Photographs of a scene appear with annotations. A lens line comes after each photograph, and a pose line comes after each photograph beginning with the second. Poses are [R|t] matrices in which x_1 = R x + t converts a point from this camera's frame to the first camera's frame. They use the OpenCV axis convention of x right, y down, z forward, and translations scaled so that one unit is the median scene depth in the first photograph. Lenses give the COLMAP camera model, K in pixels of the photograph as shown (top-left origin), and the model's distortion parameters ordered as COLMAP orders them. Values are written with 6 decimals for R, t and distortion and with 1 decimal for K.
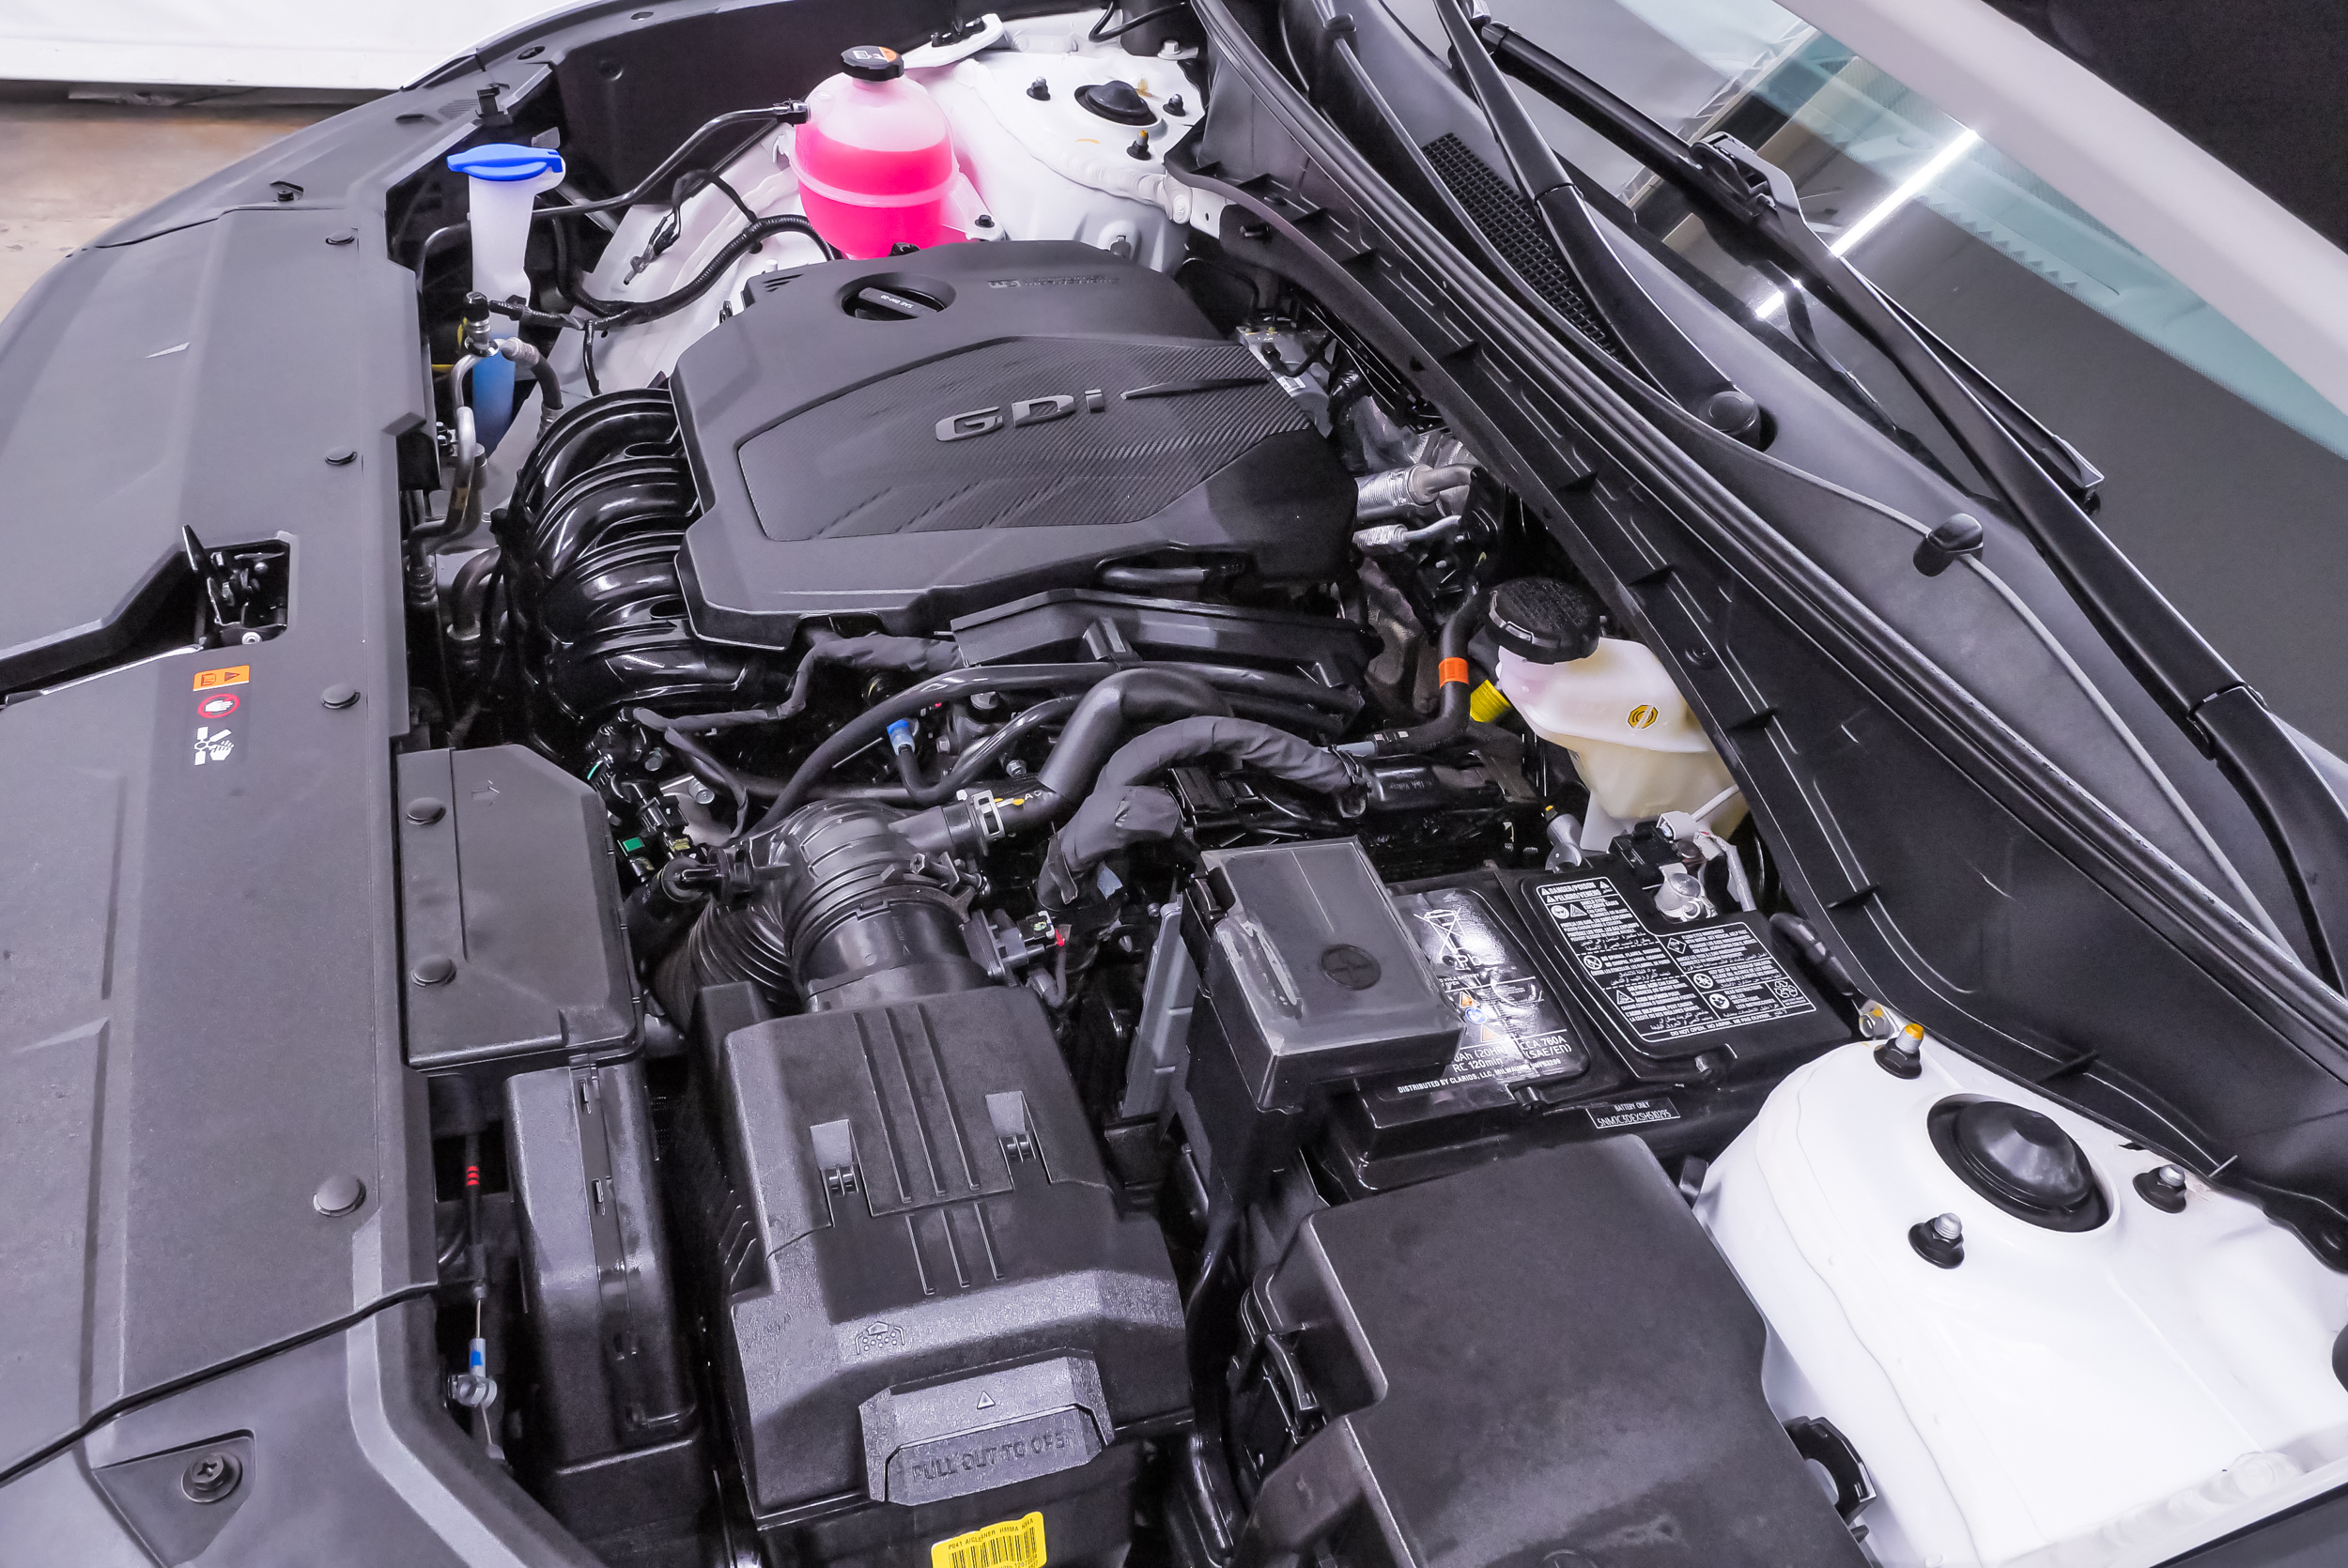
lens RADIAL K [[1709.1, 0, 1176.7], [0, 1709.1, 782.4], [0, 0, 1]] dist [-0.049574, 0.026690]
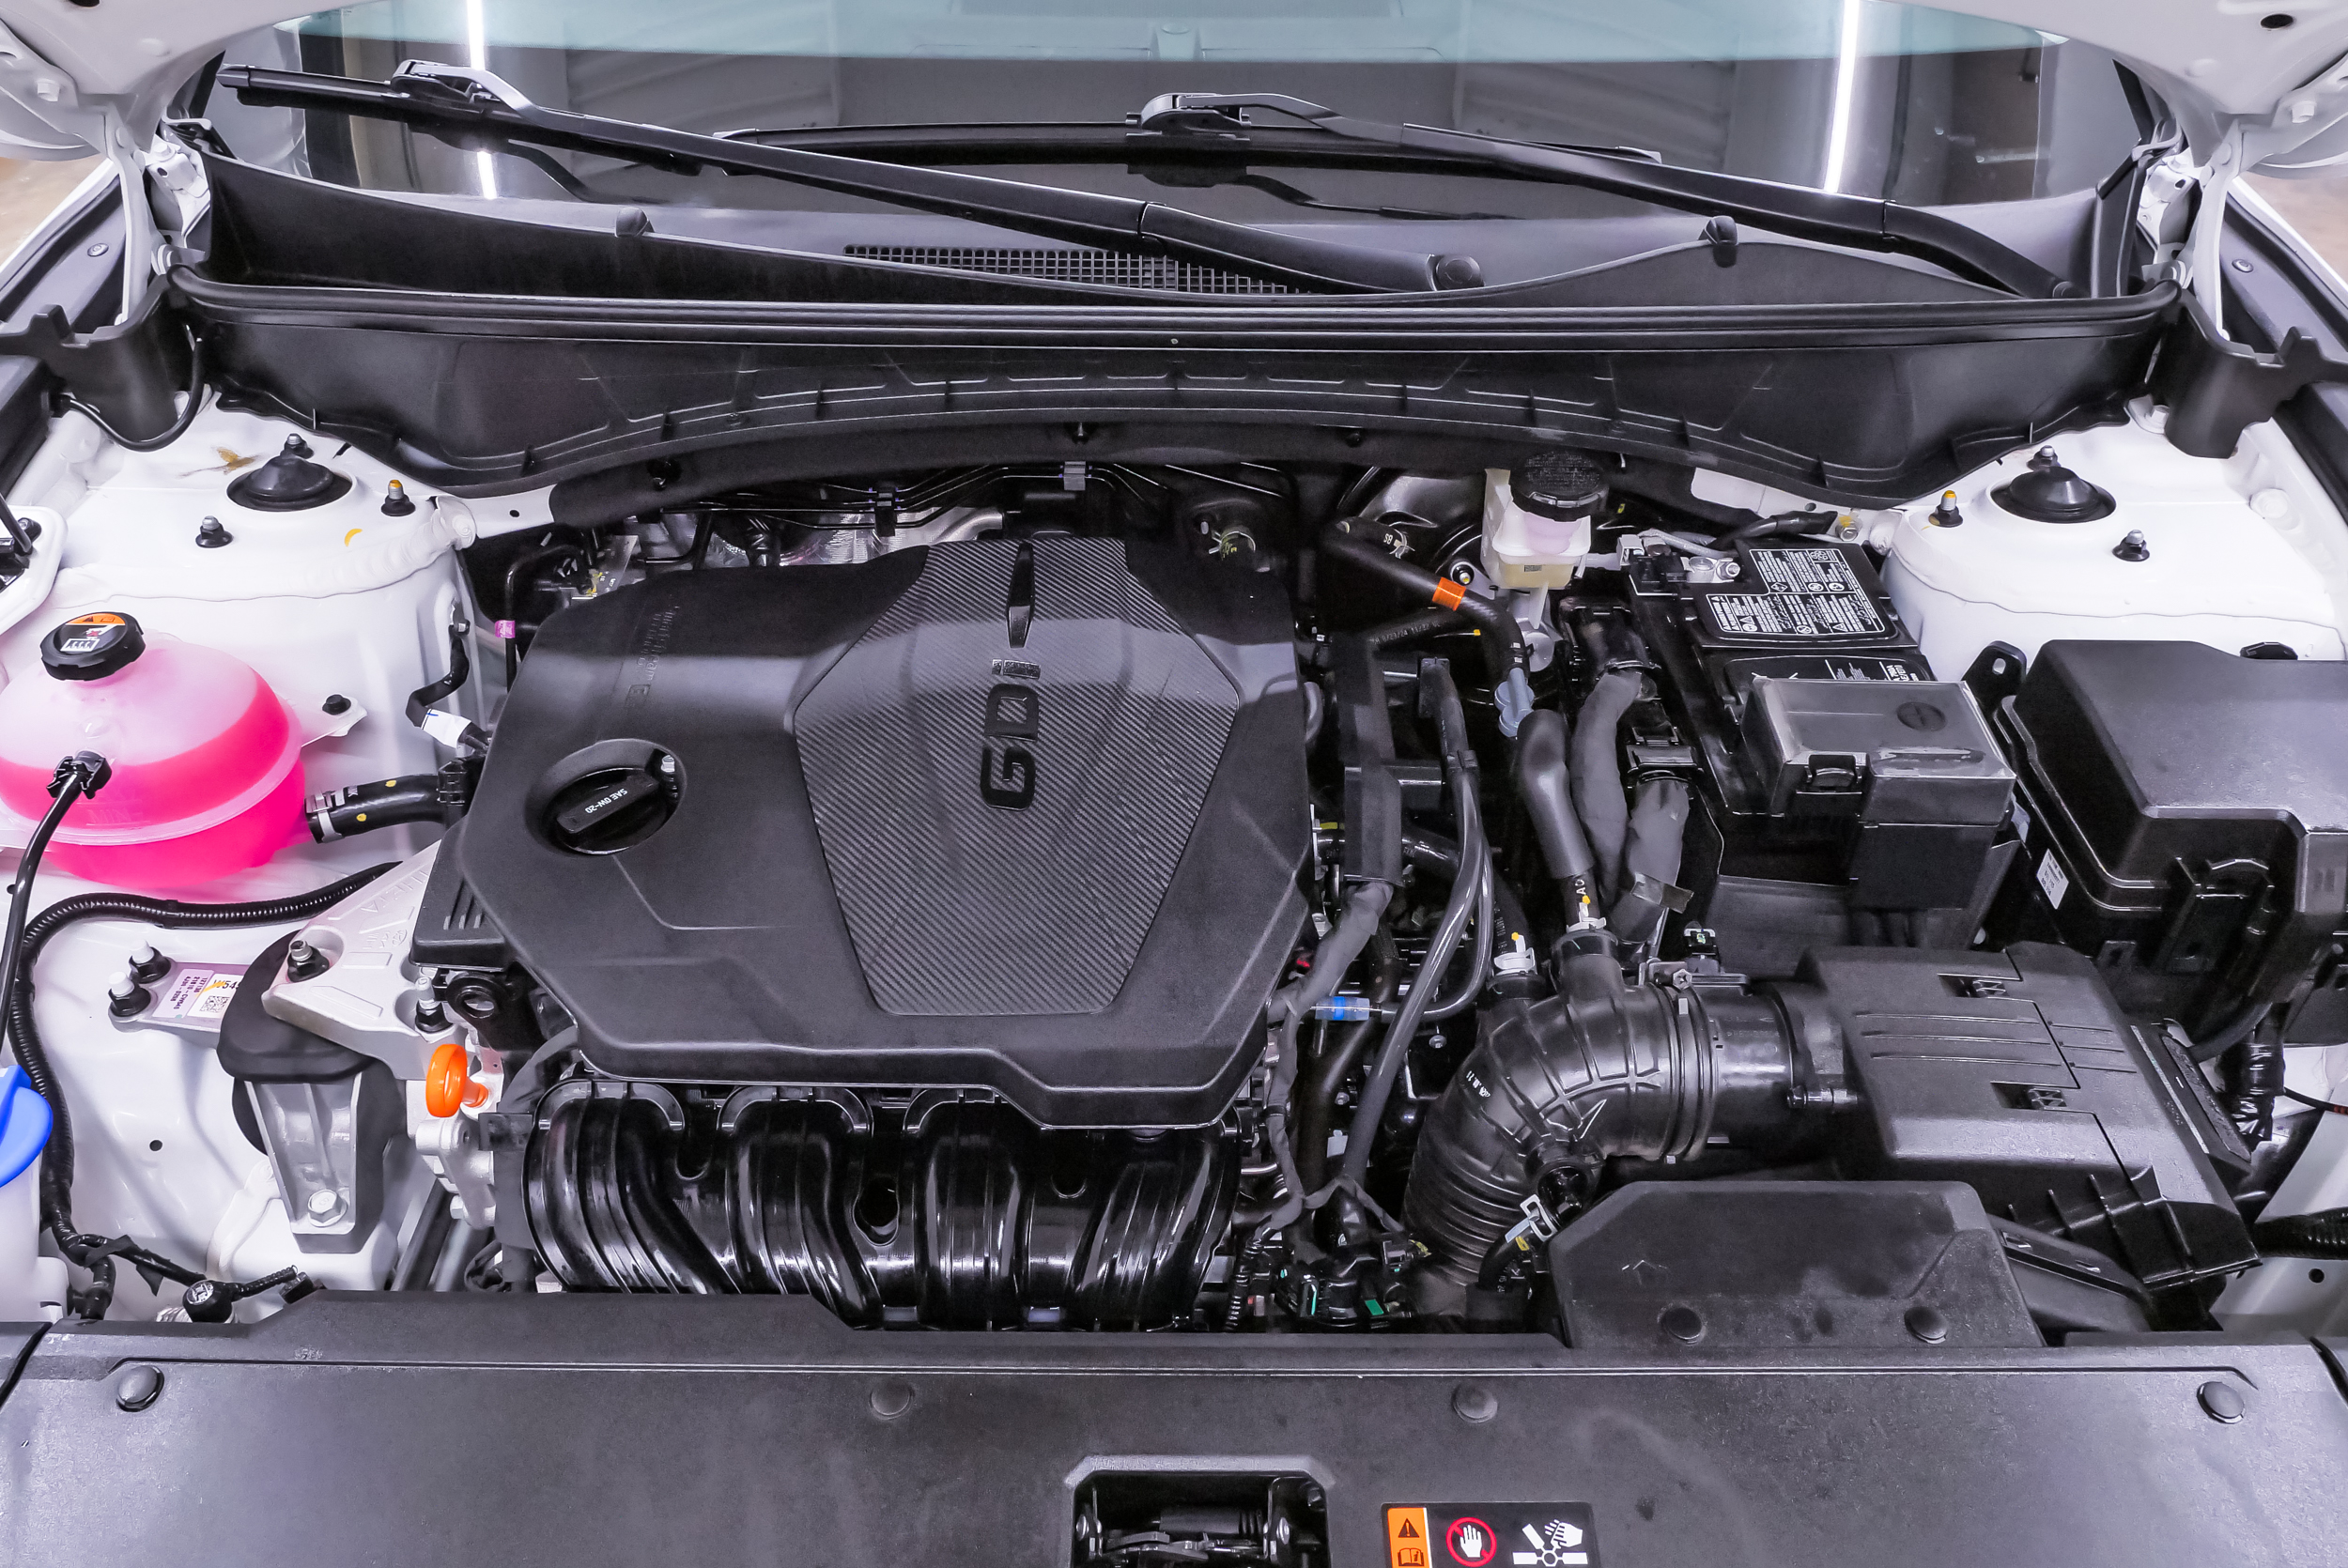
lens RADIAL K [[1709.1, 0, 1175.8], [0, 1709.1, 786.2], [0, 0, 1]] dist [-0.049574, 0.026690]
pose [[0.351134, -0.712942, 0.606975, -0.830079], [0.644815, 0.654157, 0.395338, -0.662394], [-0.678910, 0.252570, 0.689413, 0.457910]]
